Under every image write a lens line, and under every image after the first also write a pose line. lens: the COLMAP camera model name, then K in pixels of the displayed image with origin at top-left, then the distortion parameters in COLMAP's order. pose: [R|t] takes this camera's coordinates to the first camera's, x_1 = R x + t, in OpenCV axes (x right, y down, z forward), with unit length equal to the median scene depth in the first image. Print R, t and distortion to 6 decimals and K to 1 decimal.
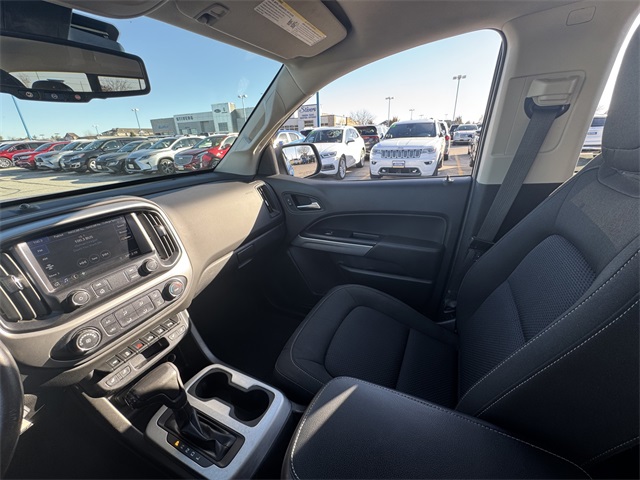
lens RADIAL K [[255.3, 0, 320.0], [0, 255.3, 240.0], [0, 0, 1]] dist [-0.006687, 0.000061]
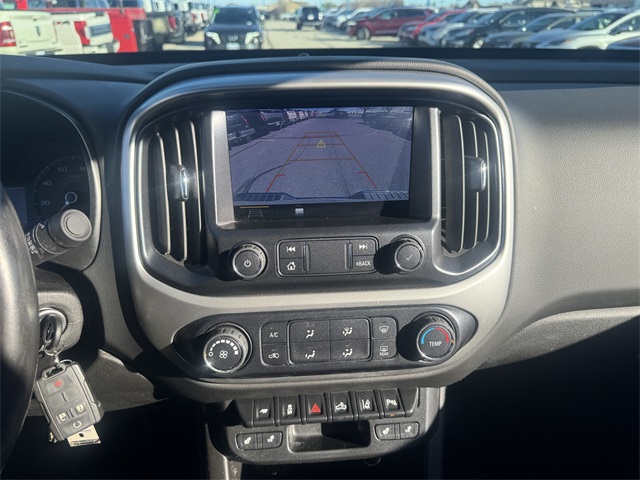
lens RADIAL K [[458.6, 0, 319.0], [0, 458.6, 238.7], [0, 0, 1]] dist [0.005491, -0.007272]
pose [[0.516843, 0.412862, -0.749945, -0.130718], [-0.356119, 0.900317, 0.250217, -0.022658], [0.778494, 0.137746, 0.612351, 0.264444]]
